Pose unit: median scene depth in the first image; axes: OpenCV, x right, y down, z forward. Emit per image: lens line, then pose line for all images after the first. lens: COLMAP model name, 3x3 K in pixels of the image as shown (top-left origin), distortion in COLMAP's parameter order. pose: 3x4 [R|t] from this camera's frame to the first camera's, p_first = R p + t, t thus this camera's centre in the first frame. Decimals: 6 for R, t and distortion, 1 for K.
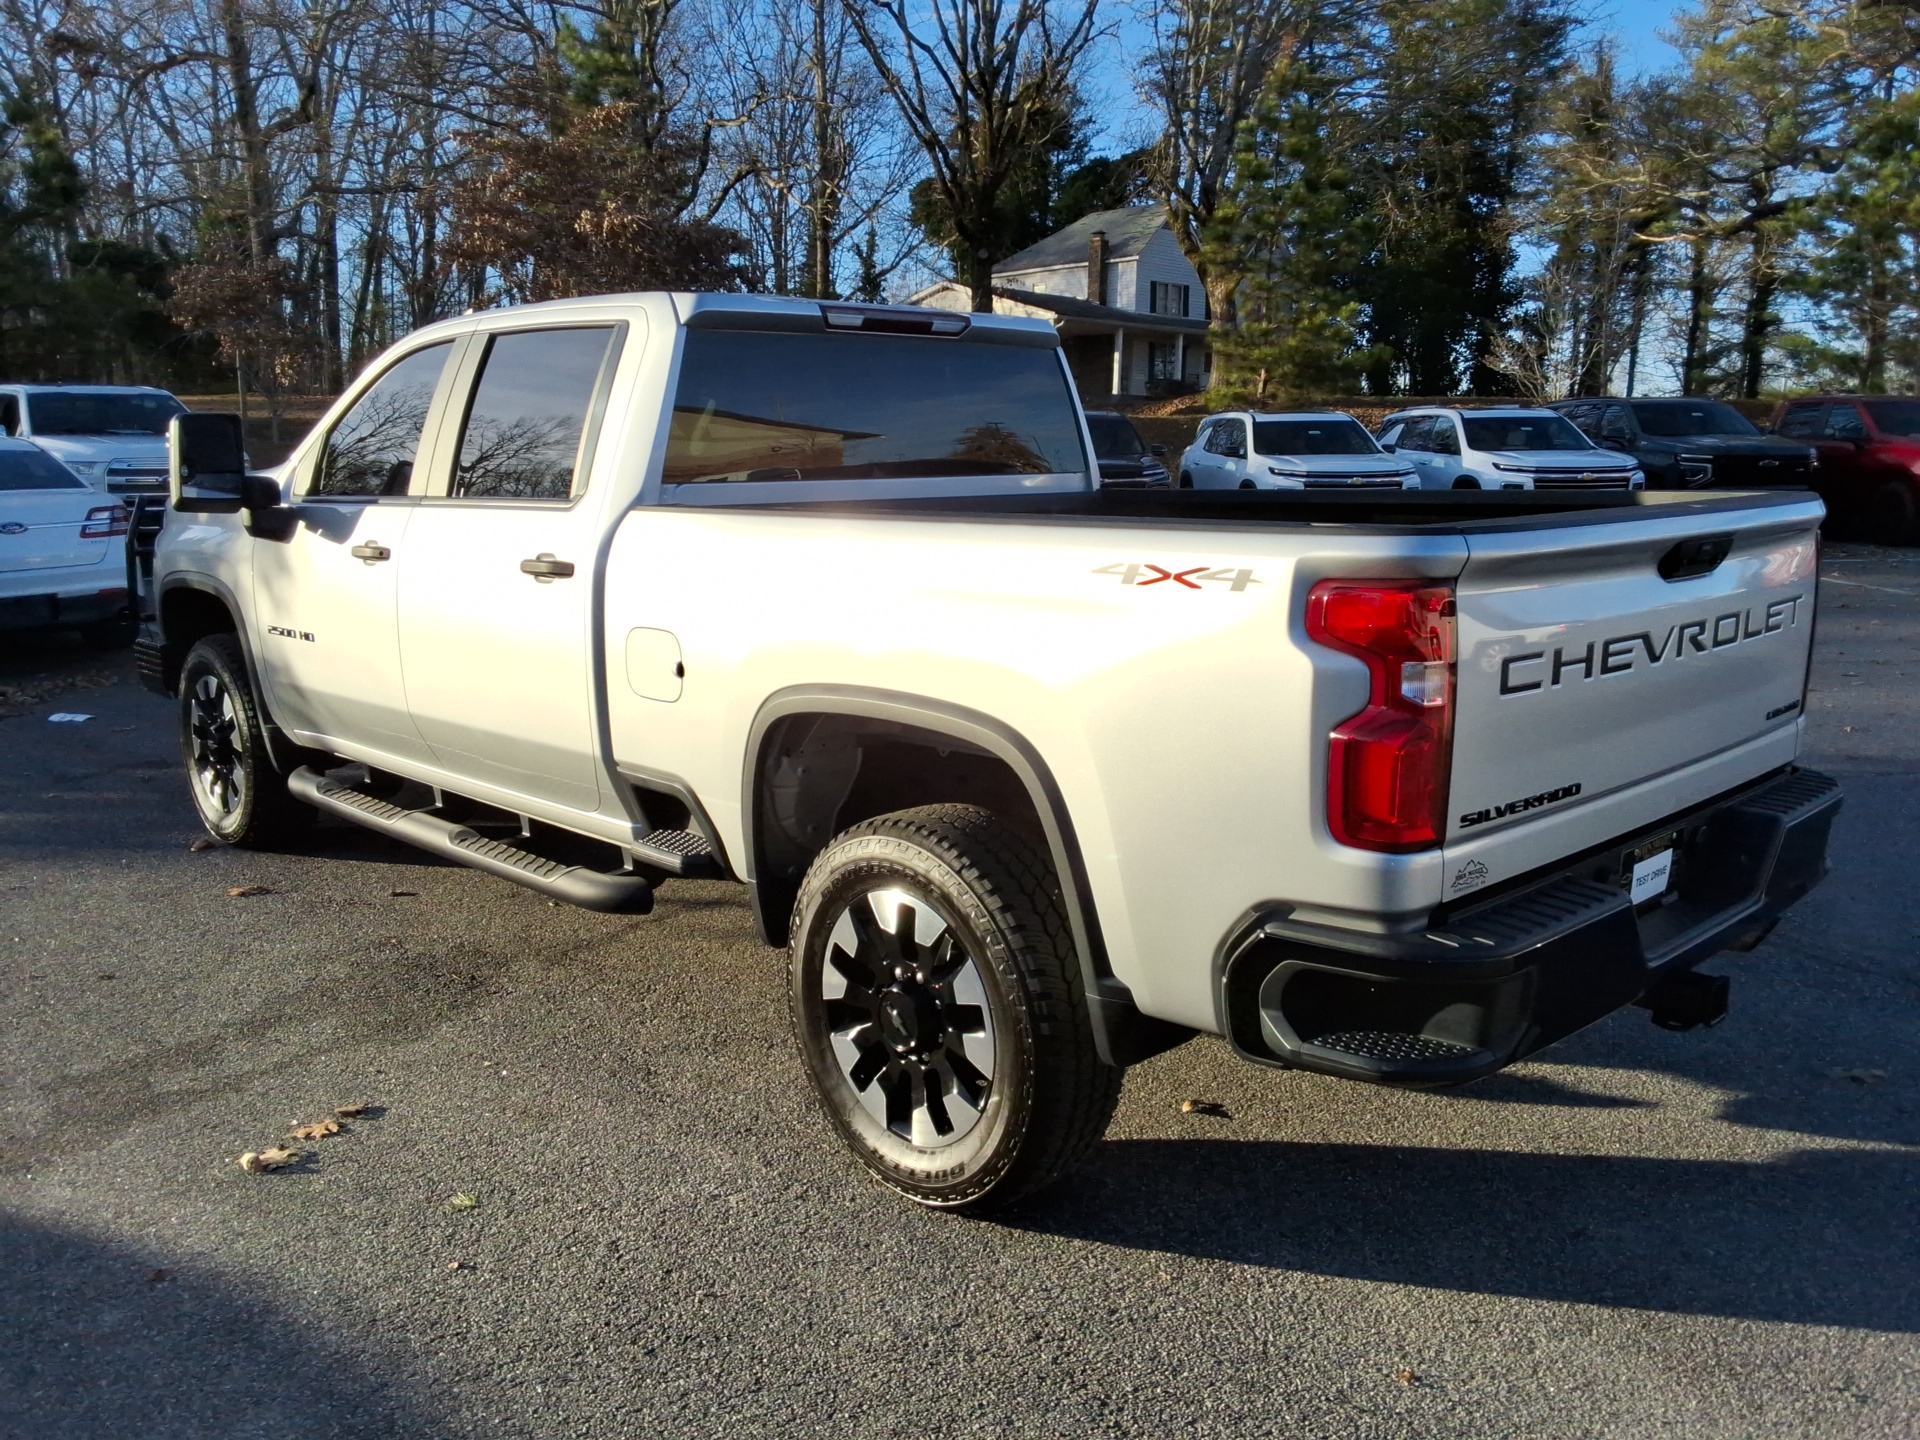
lens RADIAL K [[1542.4, 0, 966.3], [0, 1542.4, 715.5], [0, 0, 1]] dist [0.104874, -0.149704]
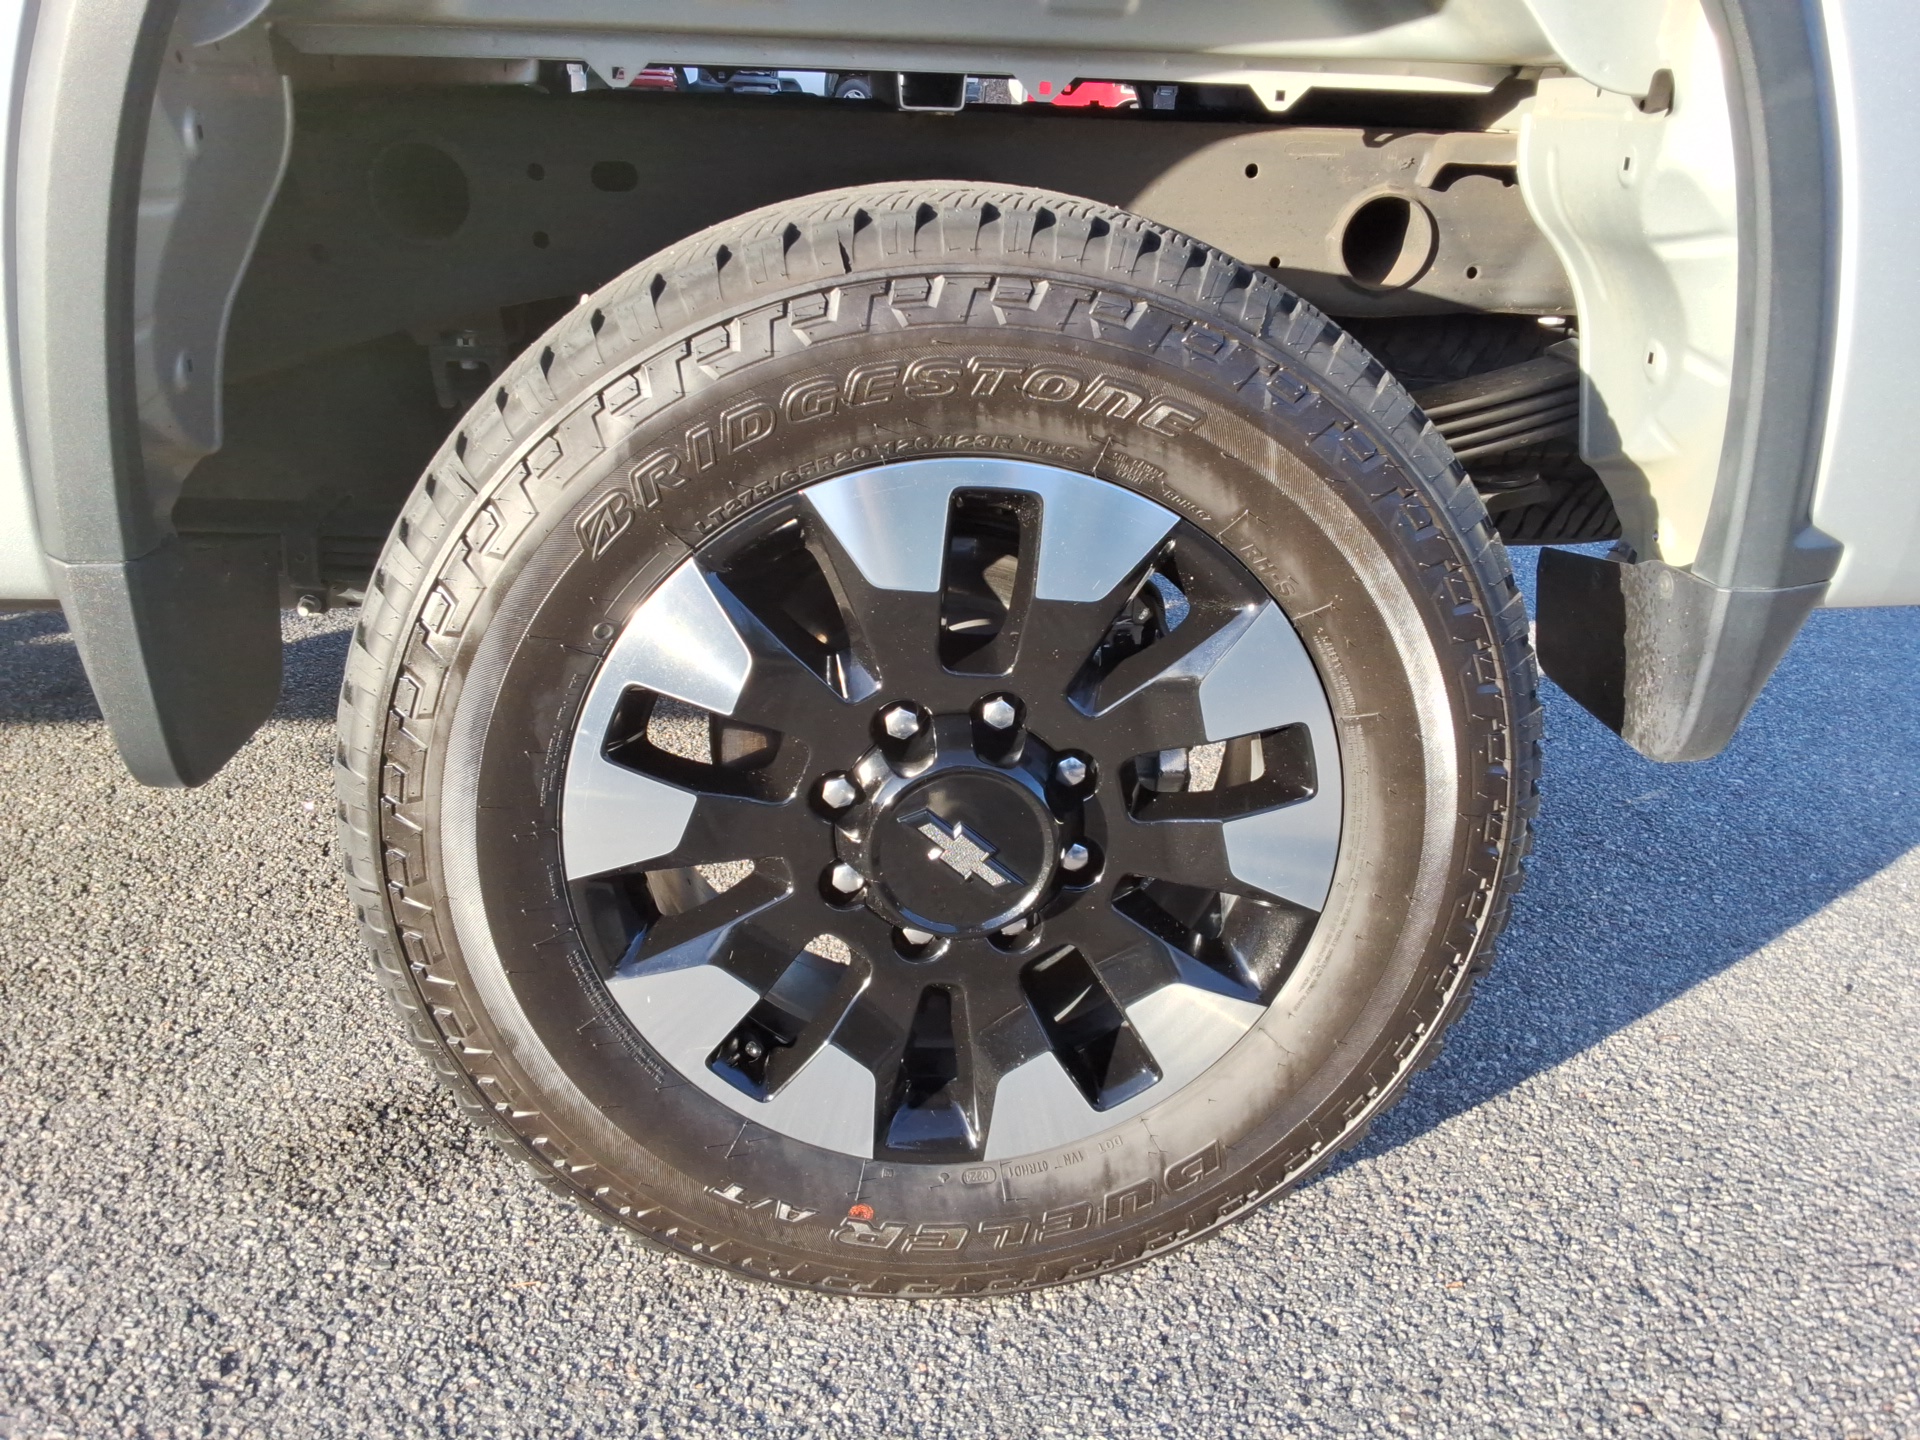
lens RADIAL K [[1542.4, 0, 964.8], [0, 1542.4, 727.7], [0, 0, 1]] dist [0.104874, -0.149704]
pose [[0.631669, -0.264175, 0.728839, -0.260325], [0.091270, 0.958952, 0.268479, 0.079597], [-0.769847, -0.103069, 0.629851, 0.751985]]
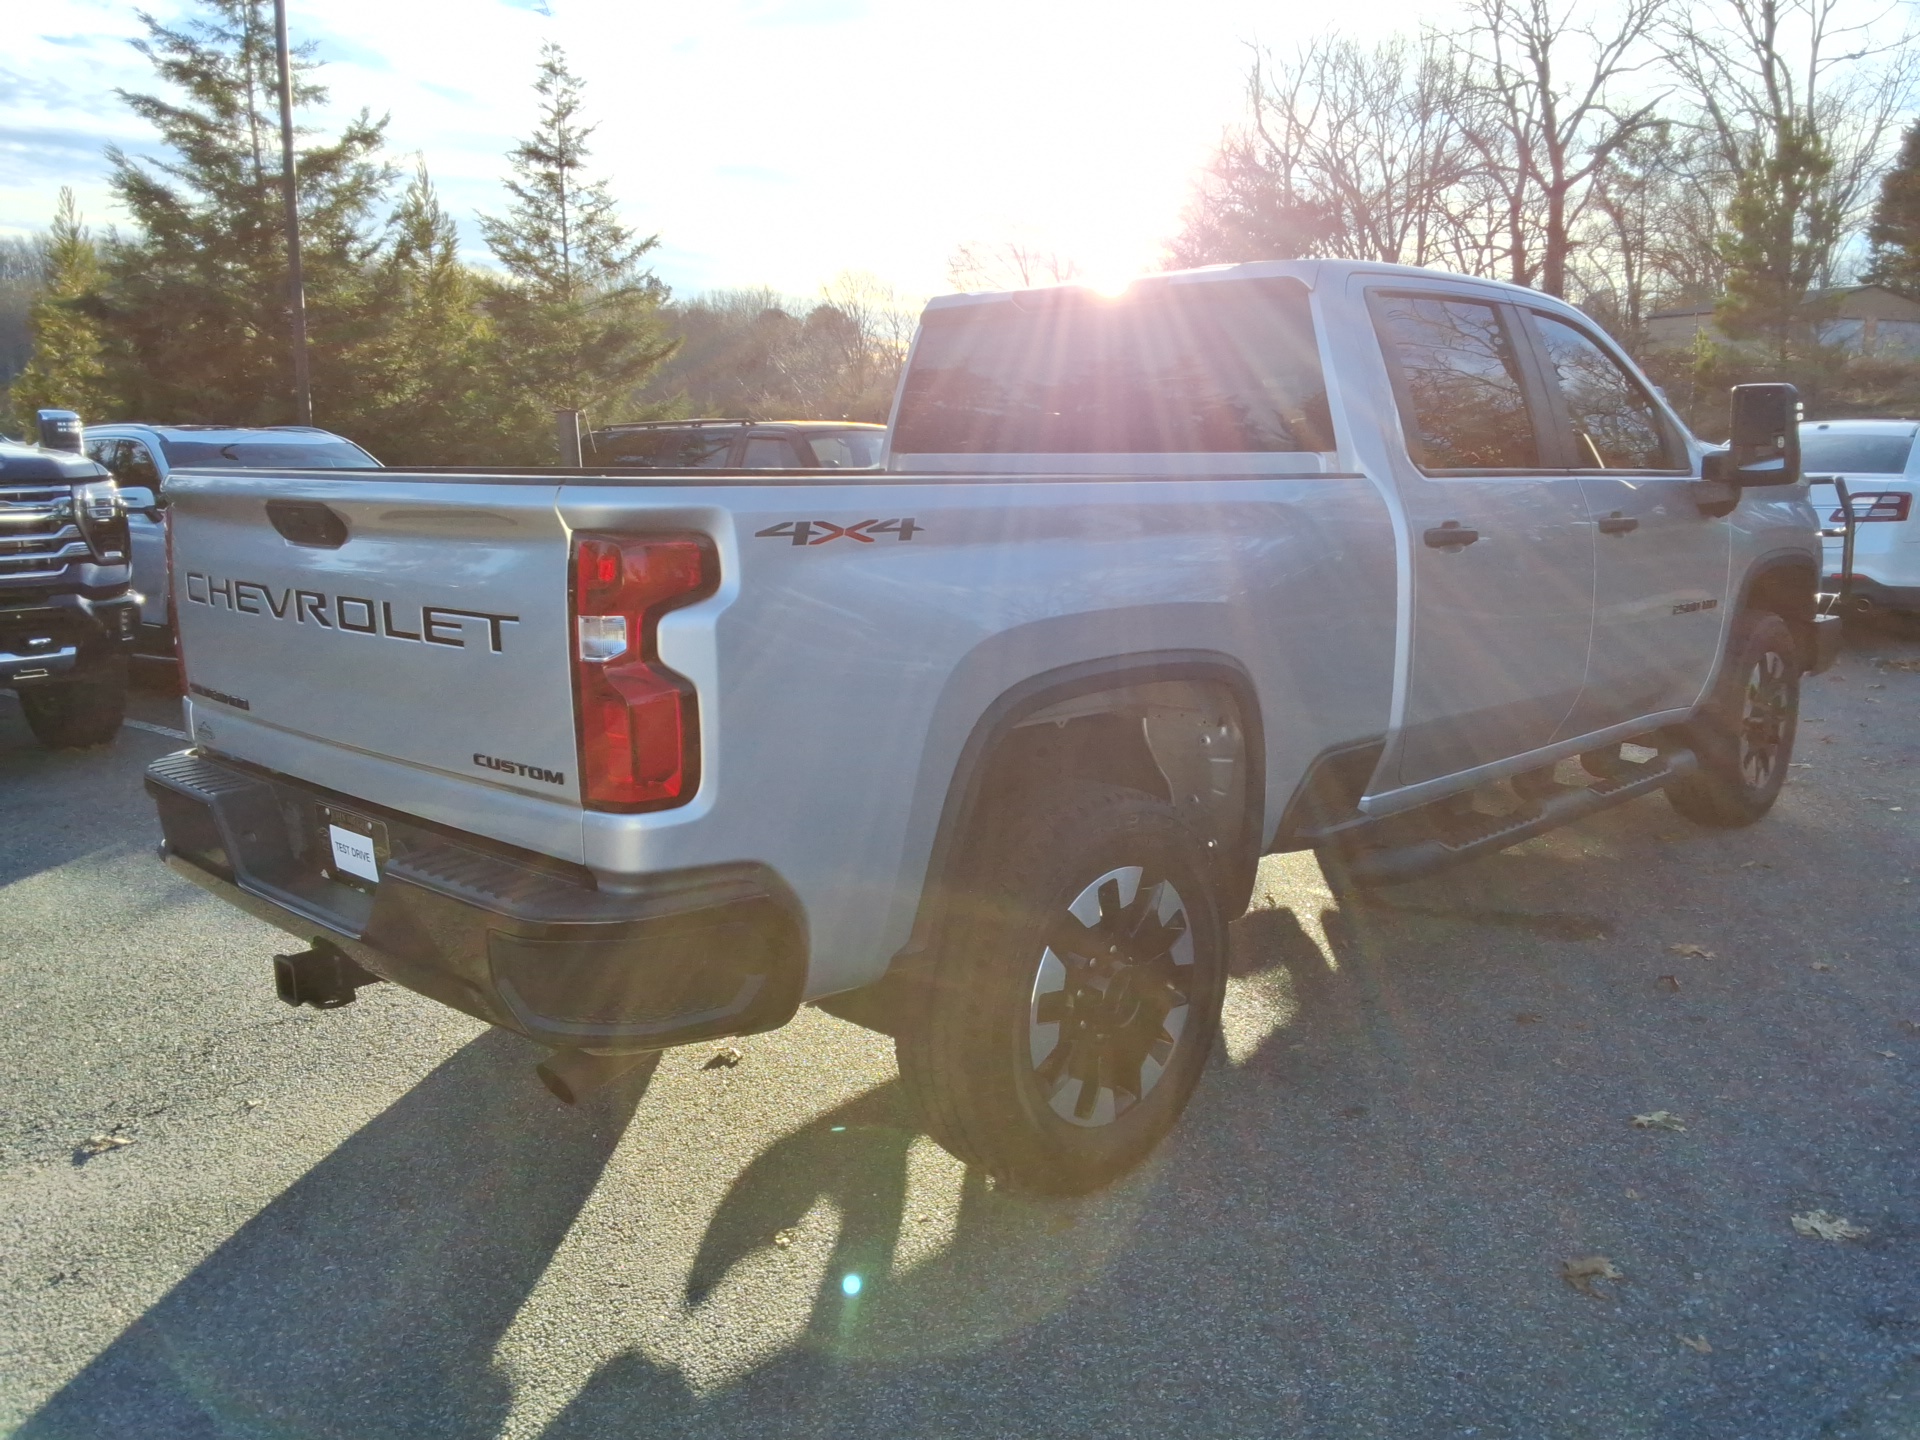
lens RADIAL K [[1542.4, 0, 975.9], [0, 1542.4, 709.1], [0, 0, 1]] dist [0.104874, -0.149704]
pose [[0.043812, 0.177302, -0.983181, 1.248450], [-0.172140, 0.970747, 0.167389, -0.191269], [0.984098, 0.161911, 0.073051, 1.158362]]
